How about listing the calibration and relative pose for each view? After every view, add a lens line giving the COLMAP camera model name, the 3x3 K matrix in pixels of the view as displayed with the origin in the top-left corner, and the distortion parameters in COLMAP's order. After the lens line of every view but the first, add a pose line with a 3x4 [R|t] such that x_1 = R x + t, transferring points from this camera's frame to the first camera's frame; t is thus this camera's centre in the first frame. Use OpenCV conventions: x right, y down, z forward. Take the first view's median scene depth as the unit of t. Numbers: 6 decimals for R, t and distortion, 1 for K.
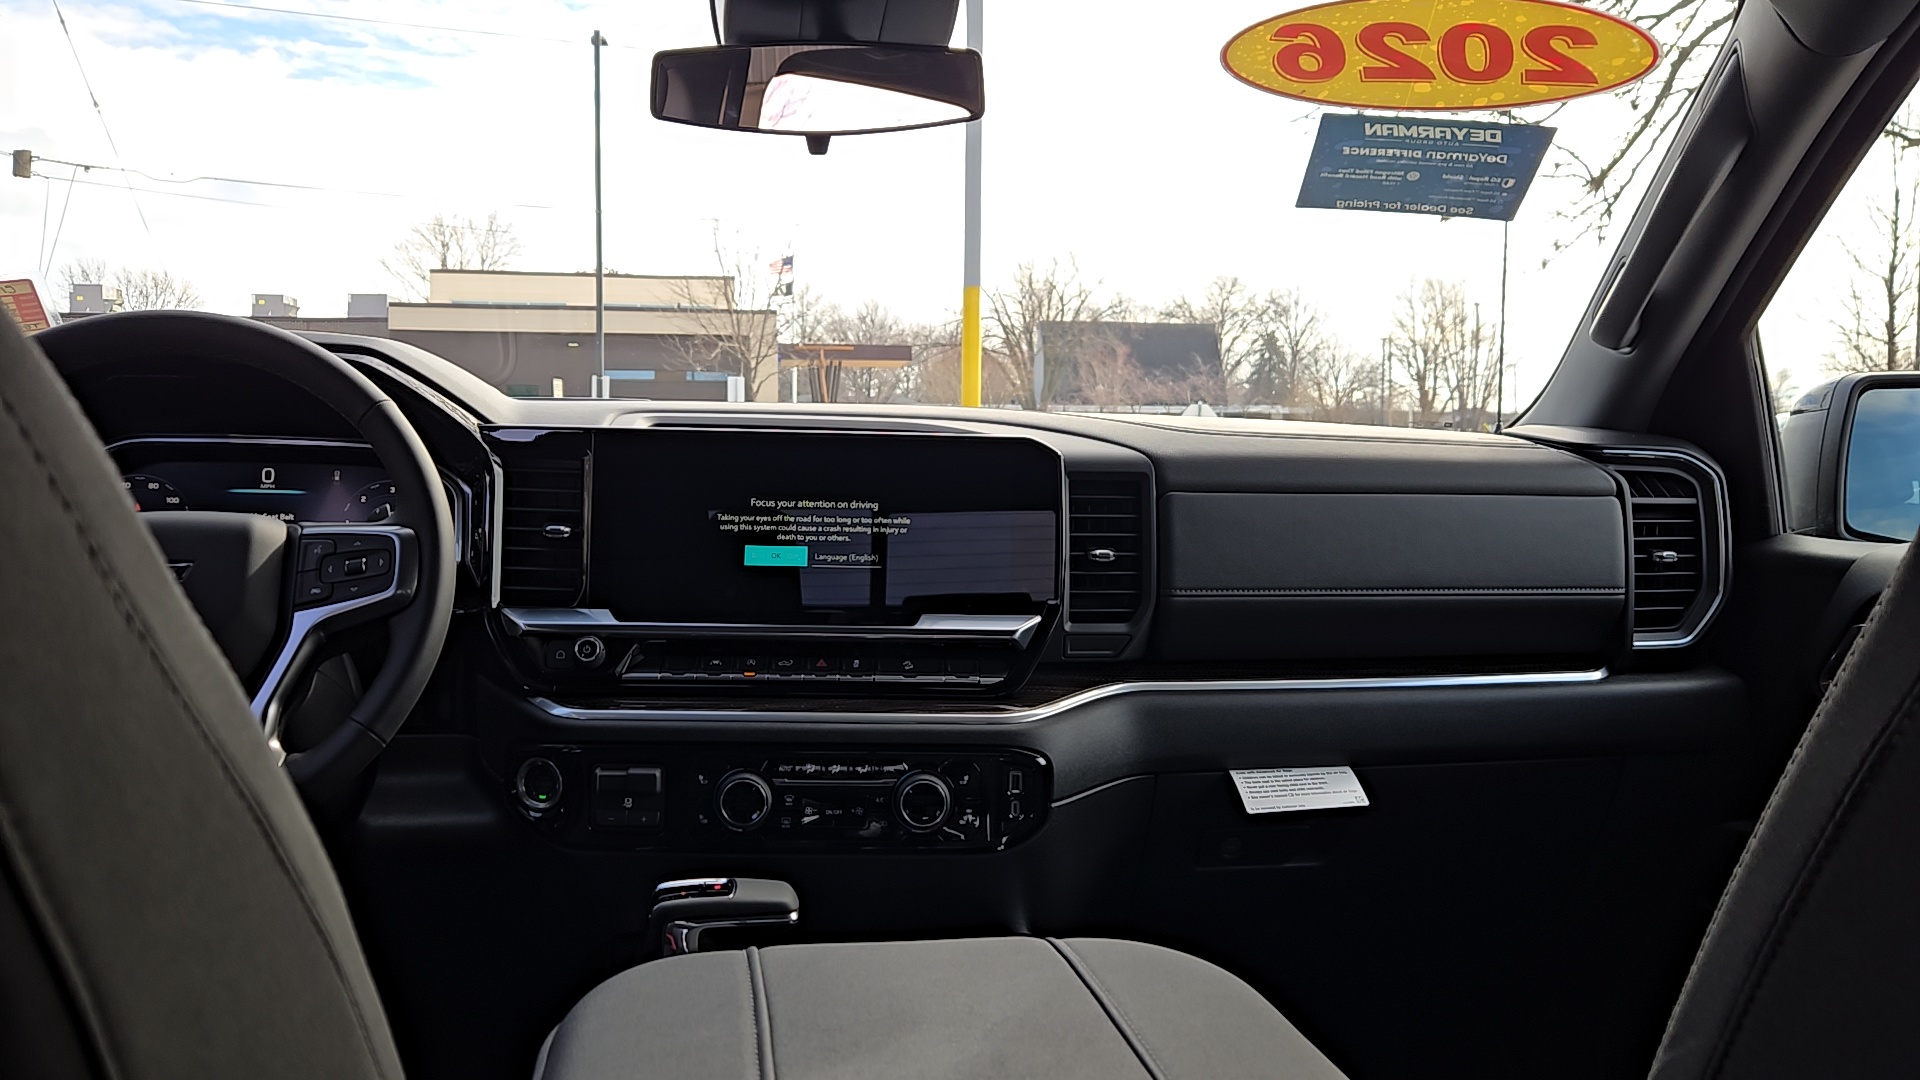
lens RADIAL K [[1629.5, 0, 960.0], [0, 1629.5, 540.0], [0, 0, 1]] dist [-0.004648, -0.008818]
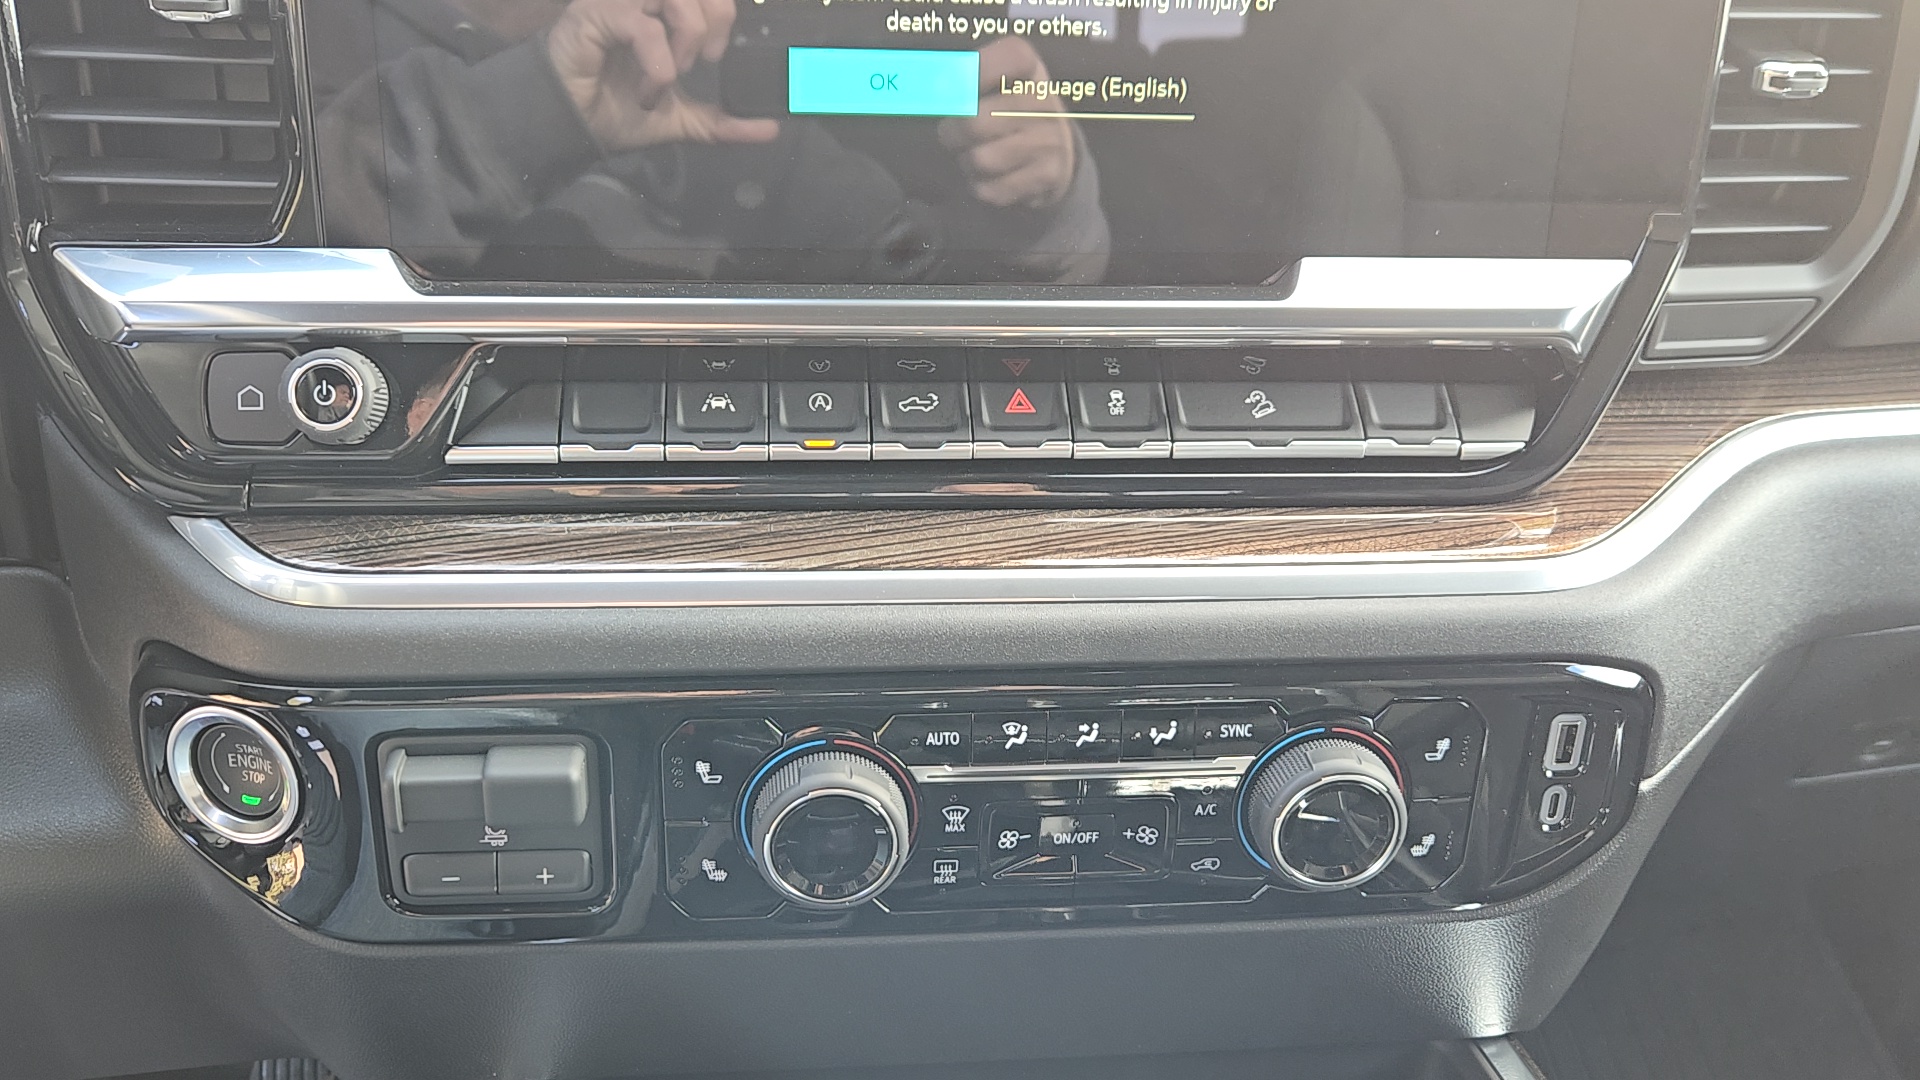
lens RADIAL K [[1592.3, 0, 954.8], [0, 1592.3, 544.1], [0, 0, 1]] dist [0.010069, 0.012273]
pose [[0.998903, -0.005737, 0.046472, -0.109815], [-0.011481, 0.932163, 0.361857, -0.019322], [-0.045395, -0.361994, 0.931074, 0.635990]]
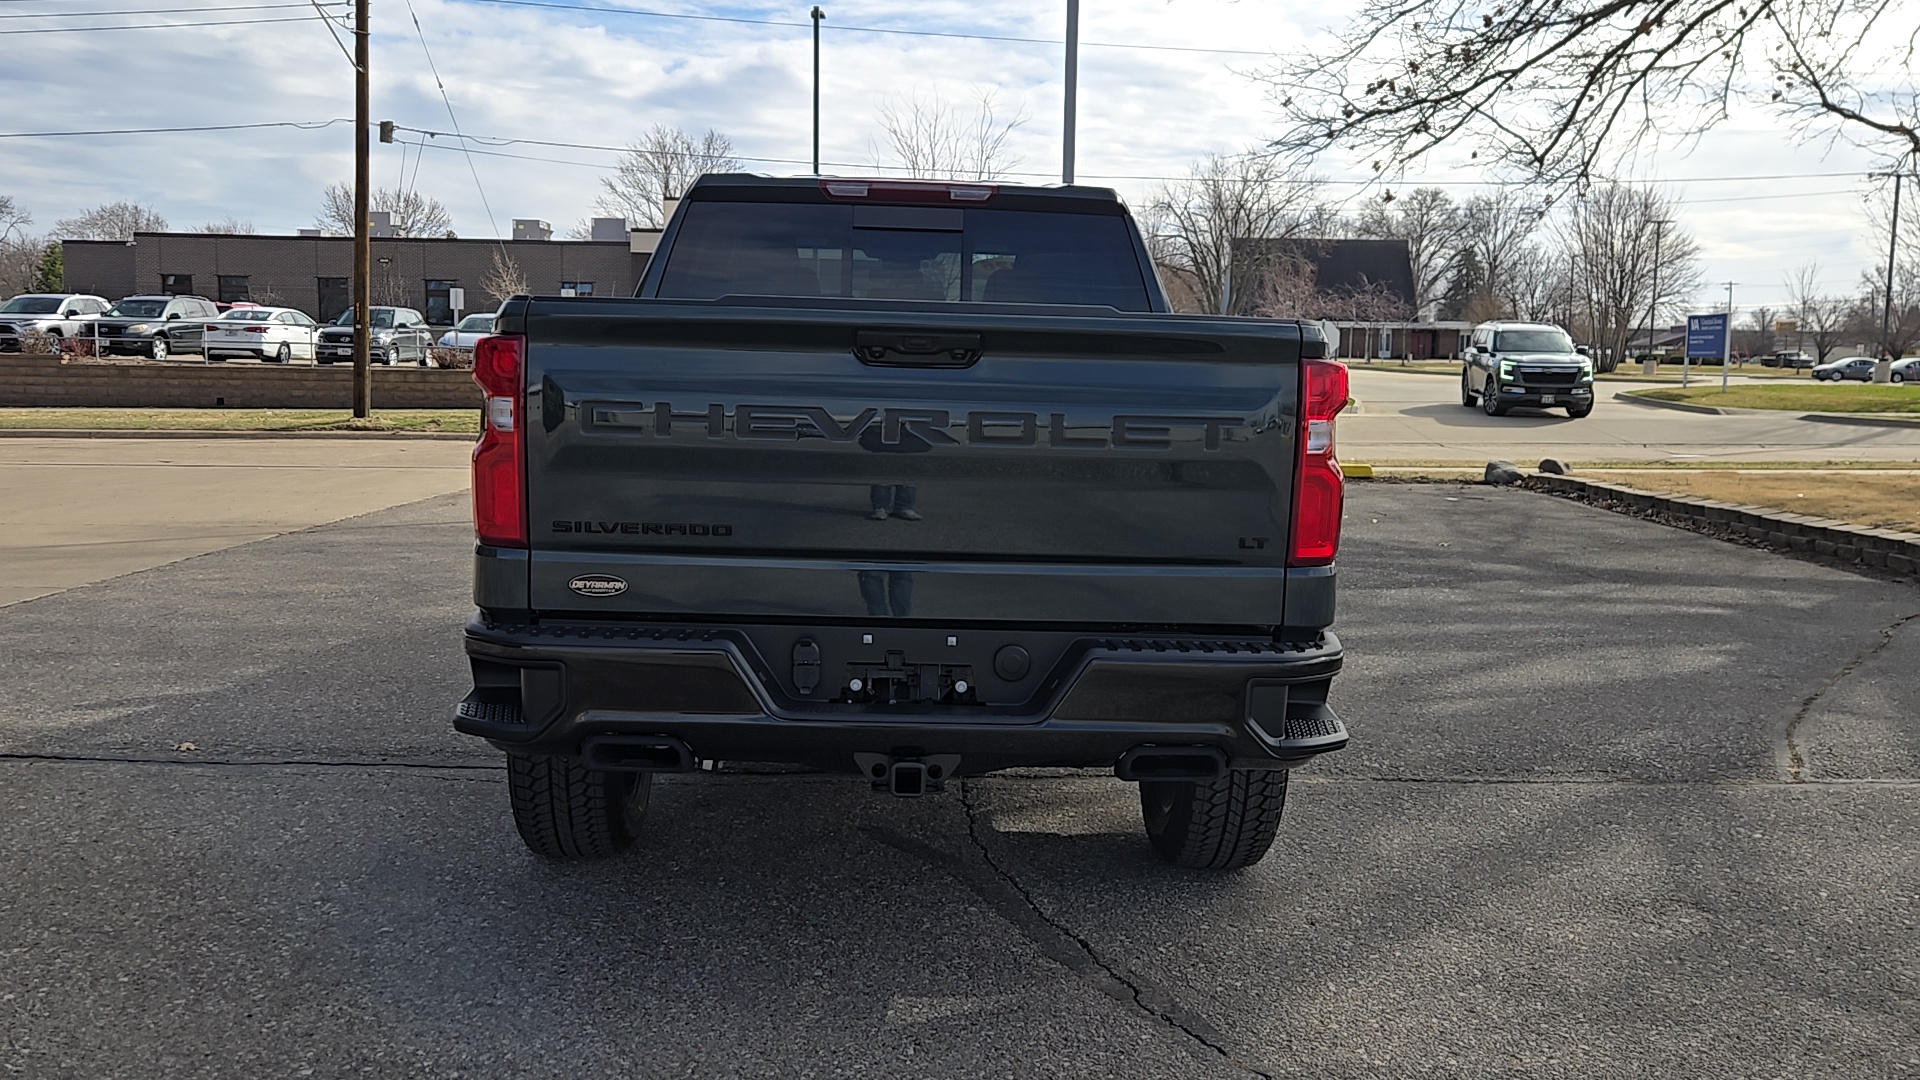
lens RADIAL K [[1592.3, 0, 954.8], [0, 1592.3, 544.1], [0, 0, 1]] dist [0.010069, 0.012273]
pose [[0.992189, 0.020995, -0.122967, 0.042580], [-0.013947, 0.998225, 0.057904, 0.018892], [0.123964, -0.055737, 0.990720, -0.238222]]
